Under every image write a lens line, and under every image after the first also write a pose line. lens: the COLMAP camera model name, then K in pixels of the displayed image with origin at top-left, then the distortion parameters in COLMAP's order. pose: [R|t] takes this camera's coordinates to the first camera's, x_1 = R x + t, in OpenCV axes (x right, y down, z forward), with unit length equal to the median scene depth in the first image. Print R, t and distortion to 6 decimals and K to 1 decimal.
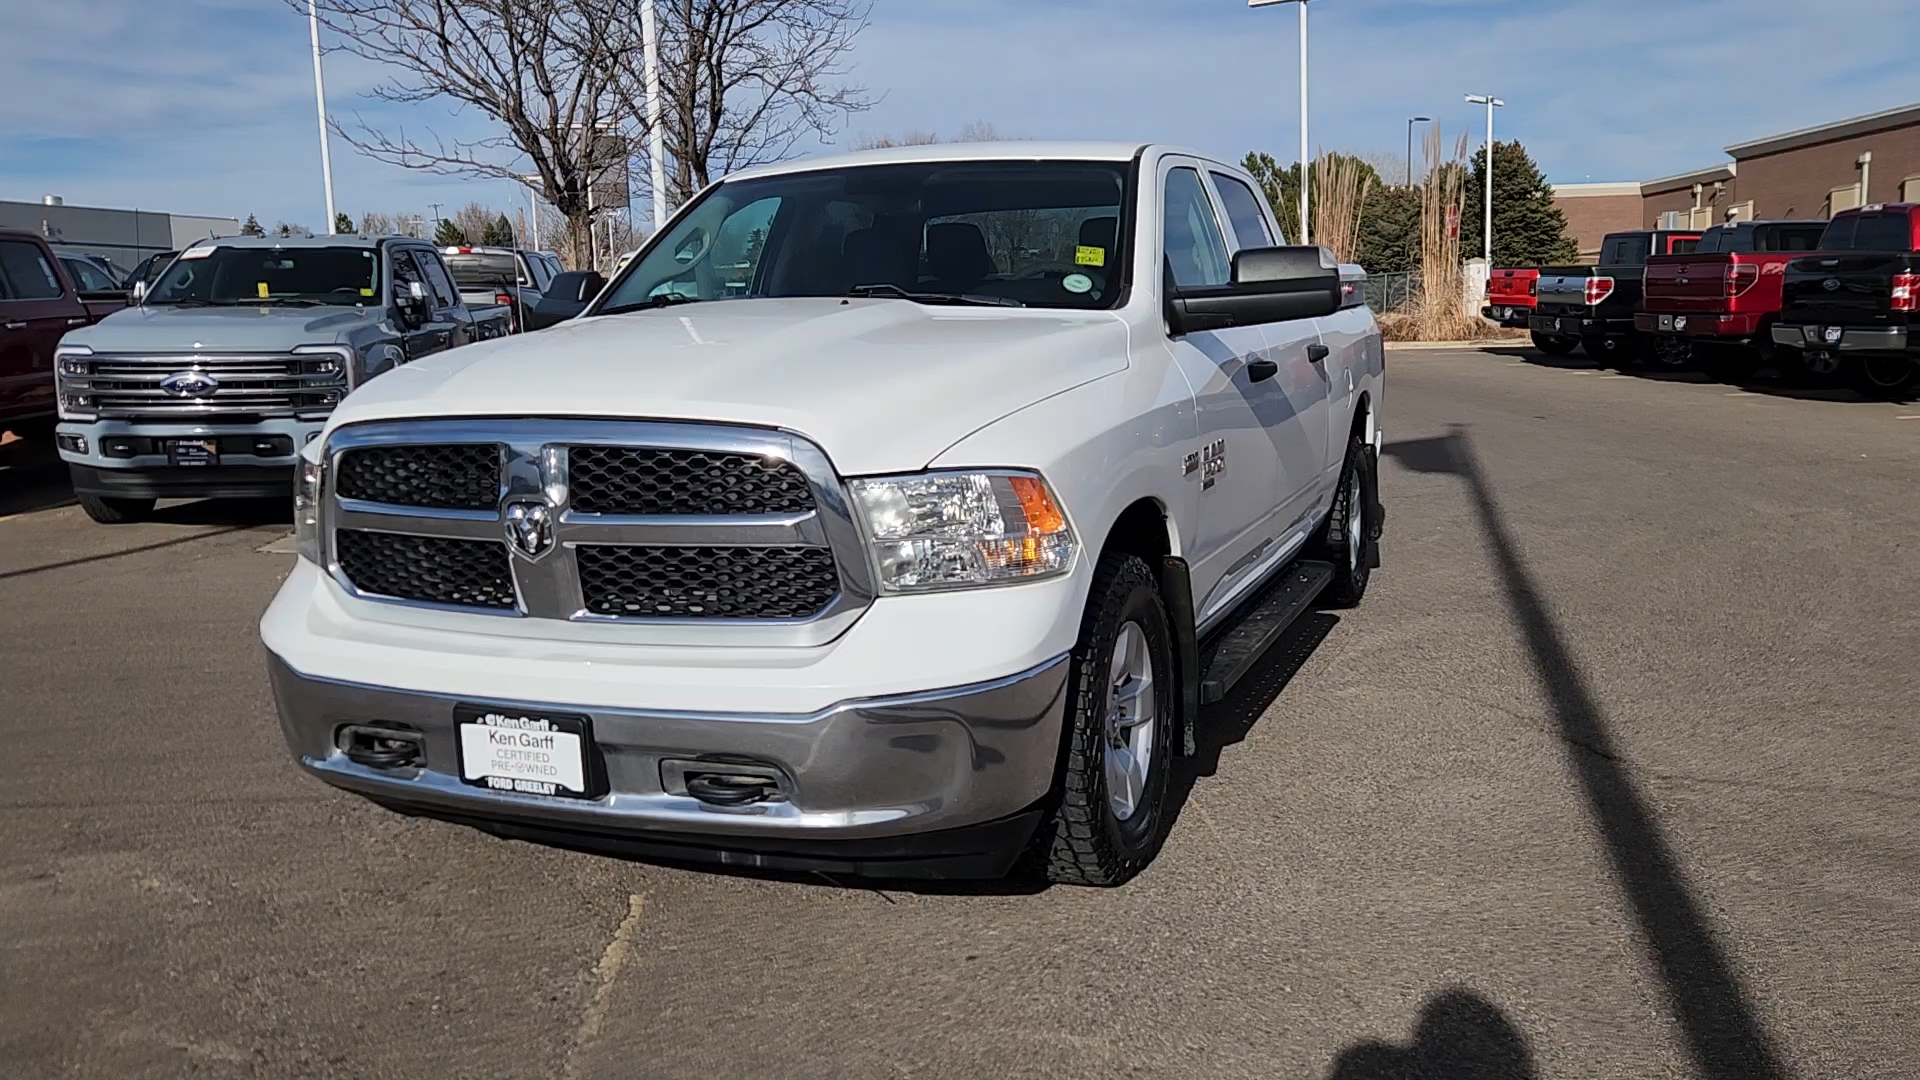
lens RADIAL K [[1609.3, 0, 949.2], [0, 1609.3, 543.4], [0, 0, 1]] dist [0.043459, -0.038735]
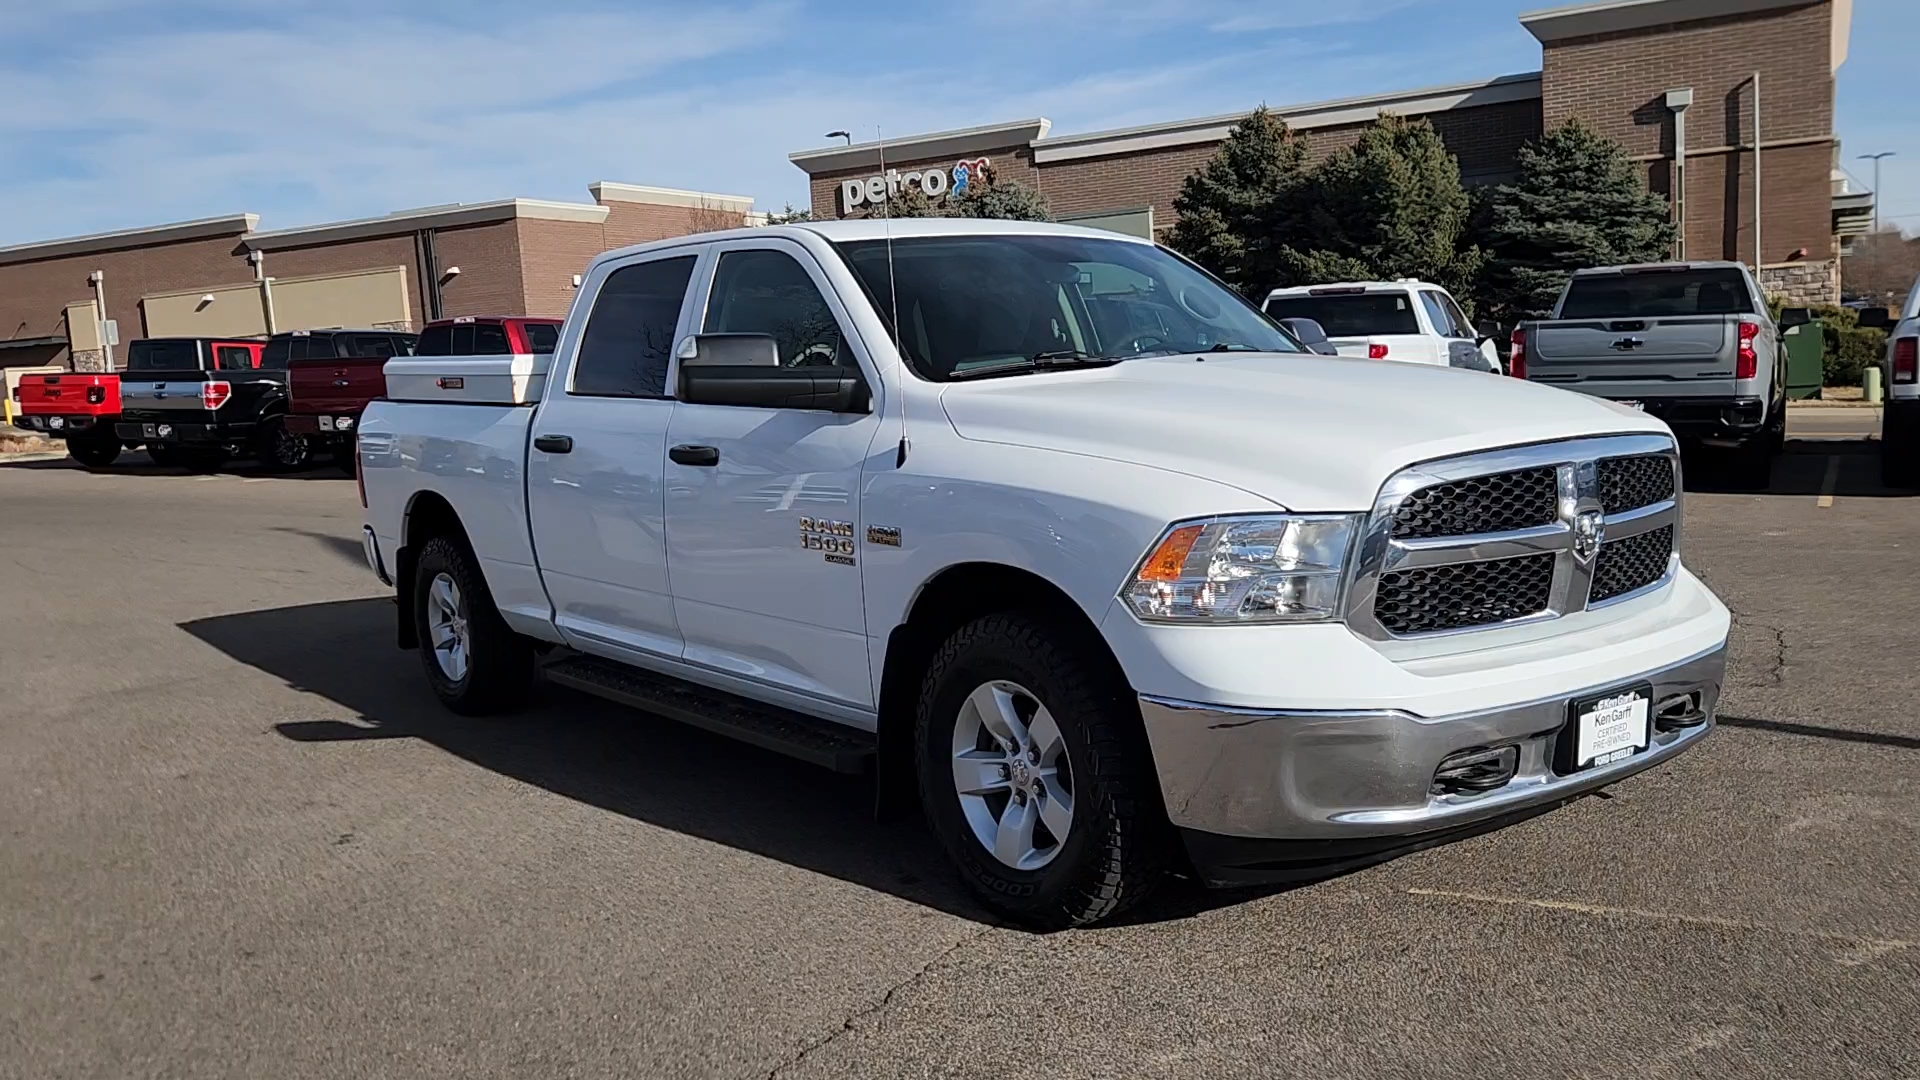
lens RADIAL K [[1609.3, 0, 950.1], [0, 1609.3, 555.1], [0, 0, 1]] dist [0.043459, -0.038735]
pose [[0.509645, -0.100437, 0.854502, -1.127761], [0.154591, 0.987690, 0.023890, -0.070517], [-0.846383, 0.119923, 0.518898, 0.598230]]
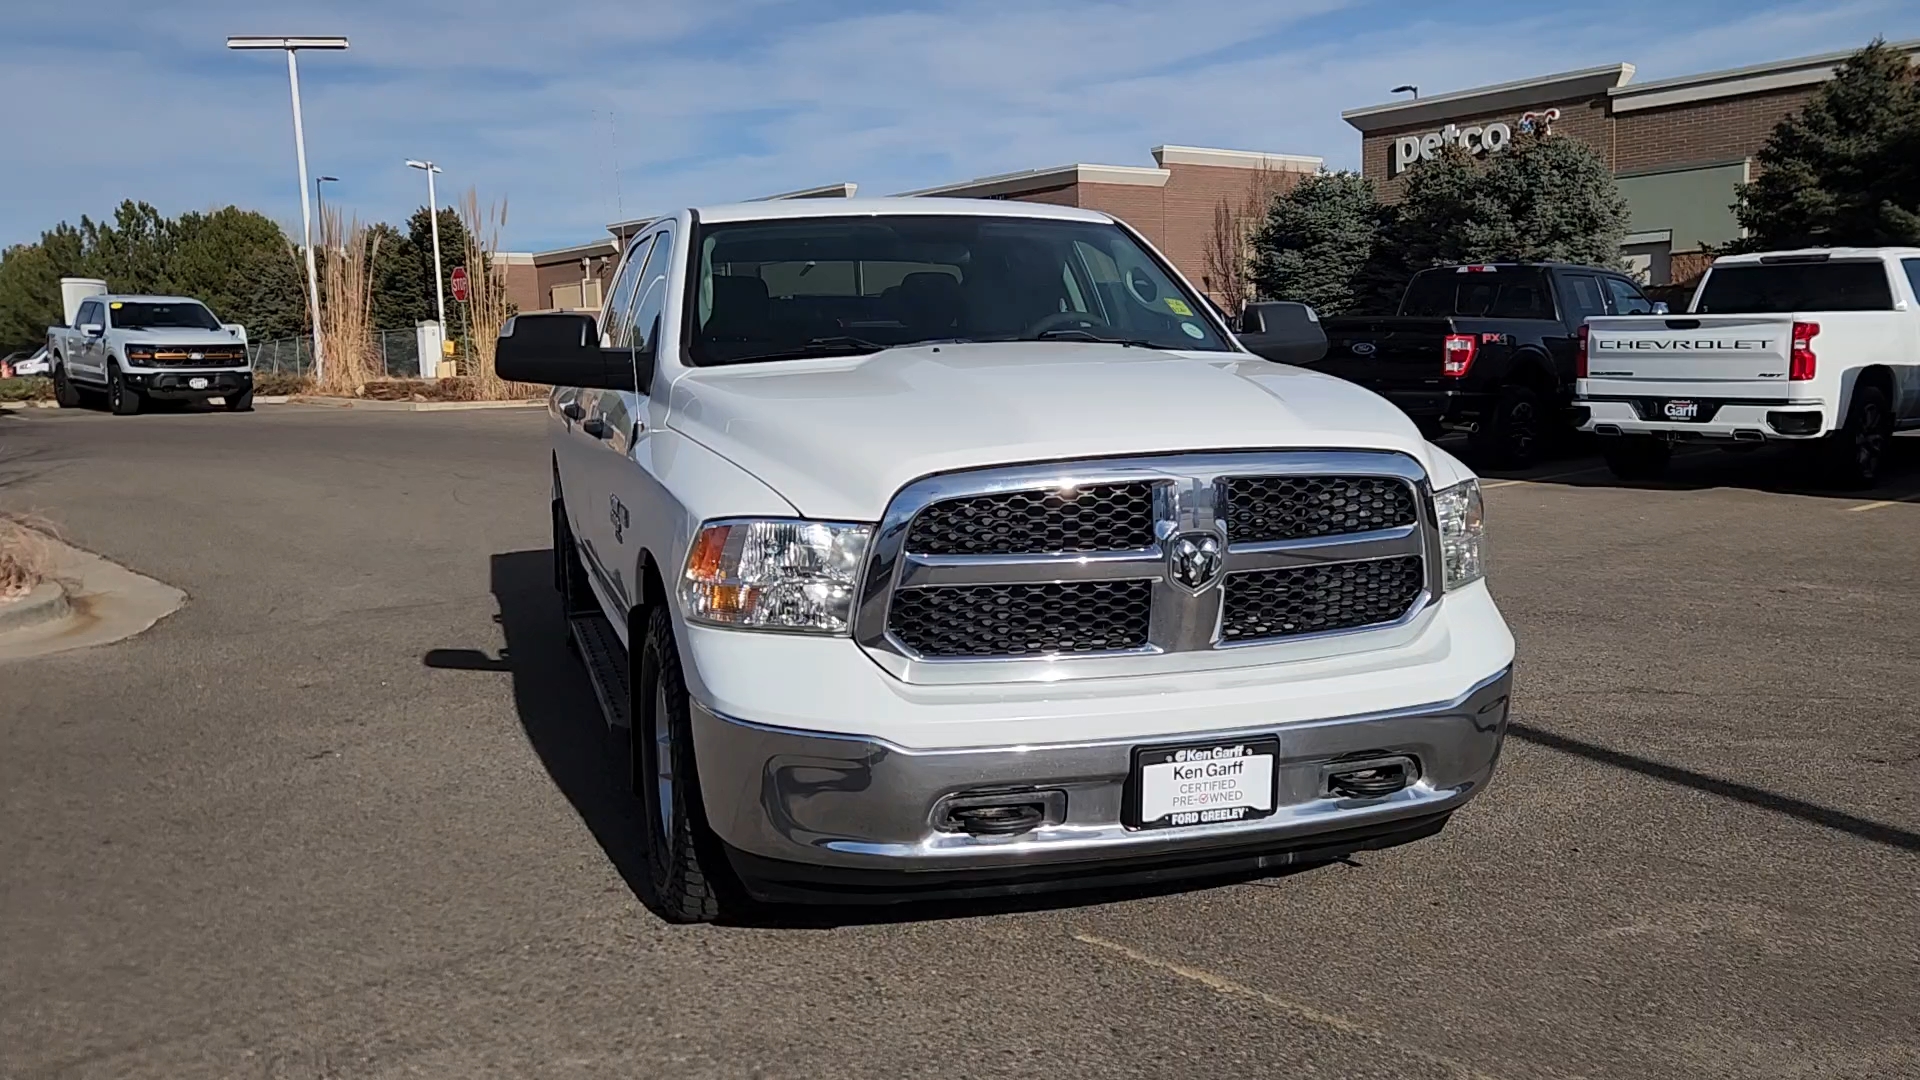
lens RADIAL K [[1609.3, 0, 947.2], [0, 1609.3, 543.1], [0, 0, 1]] dist [0.043459, -0.038735]
pose [[0.783322, -0.070724, 0.617580, -0.765954], [0.094395, 0.995518, -0.005723, -0.022749], [-0.614407, 0.062780, 0.786488, 0.225435]]
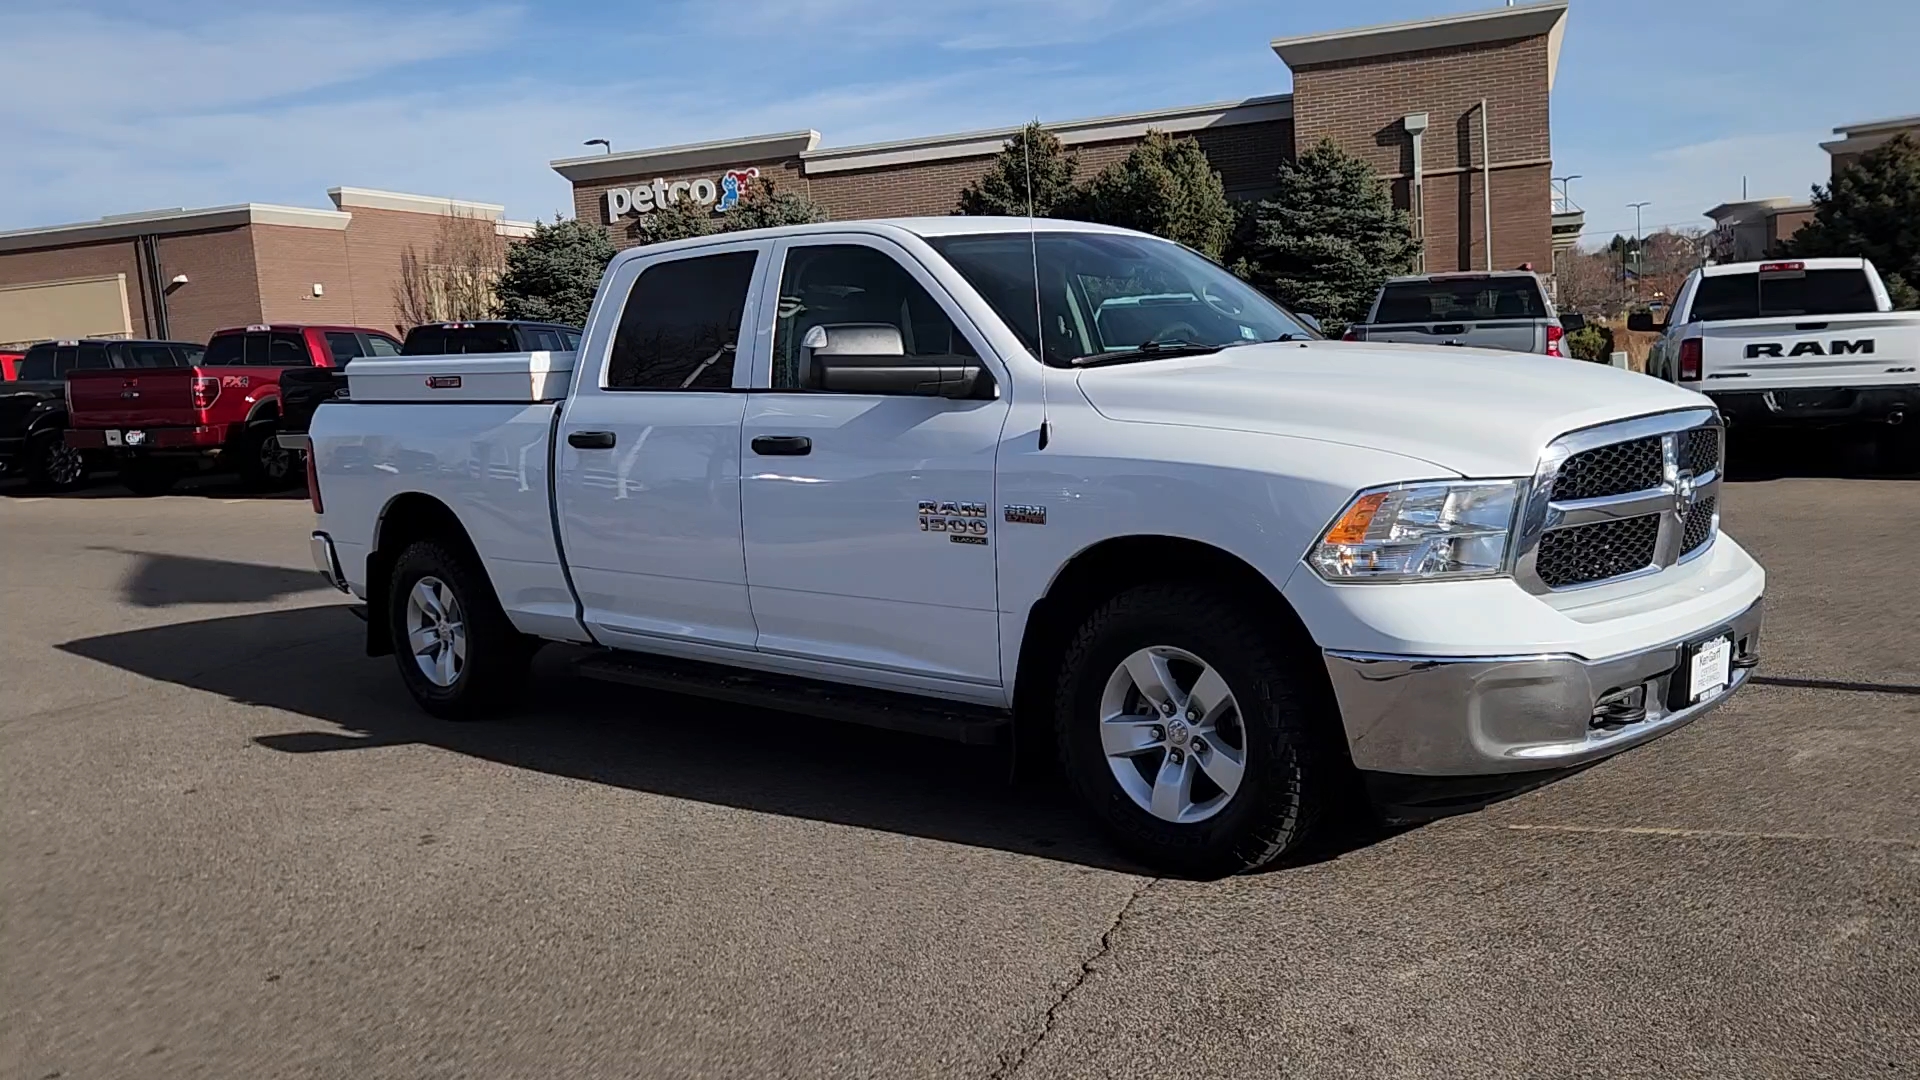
lens RADIAL K [[1609.3, 0, 948.5], [0, 1609.3, 549.0], [0, 0, 1]] dist [0.043459, -0.038735]
pose [[0.369032, -0.101515, 0.923856, -1.283126], [0.173963, 0.983994, 0.038634, -0.091985], [-0.912991, 0.146460, 0.380785, 0.797935]]
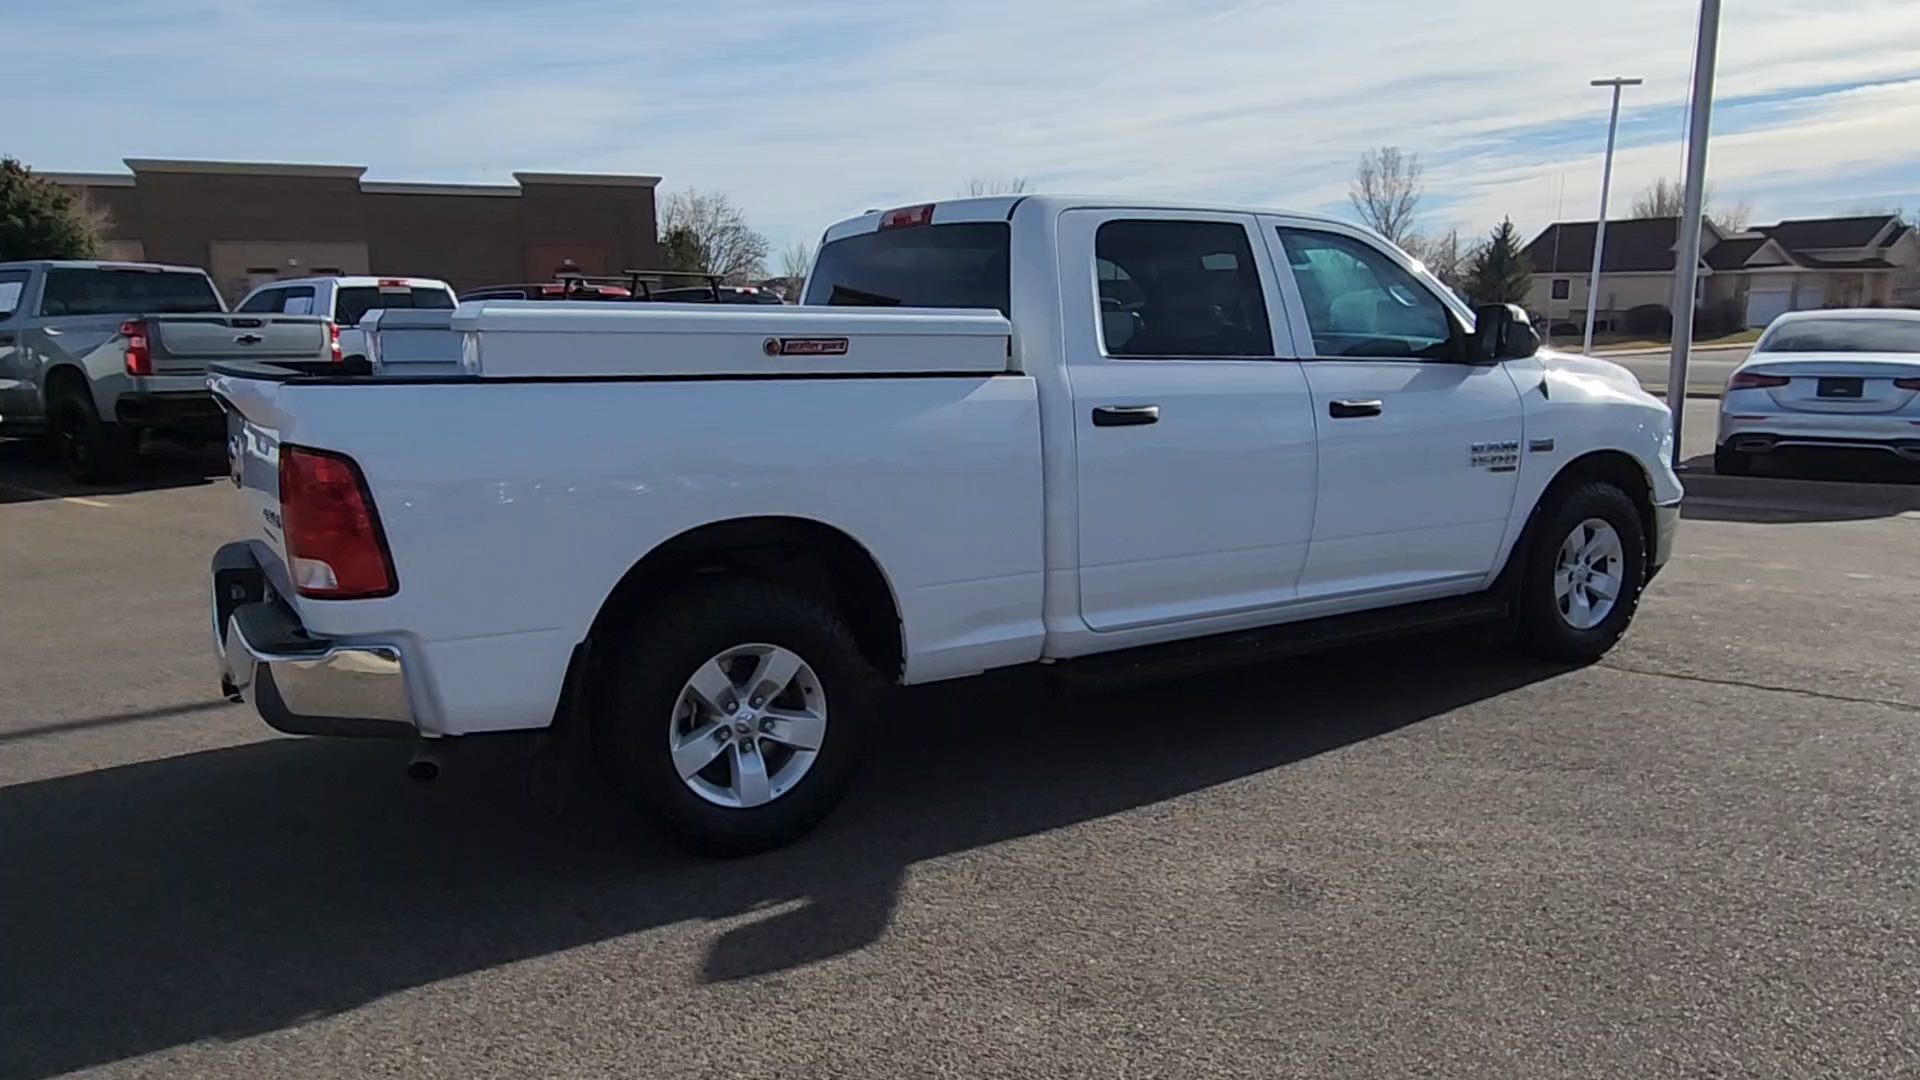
lens RADIAL K [[1344.0, 0, 950.9], [0, 1344.0, 552.9], [0, 0, 1]] dist [0.003625, 0.013733]
pose [[-0.799341, -0.076406, 0.596000, -0.614500], [0.111898, 0.955603, 0.272582, -0.372495], [-0.590366, 0.284577, -0.755304, 2.445908]]
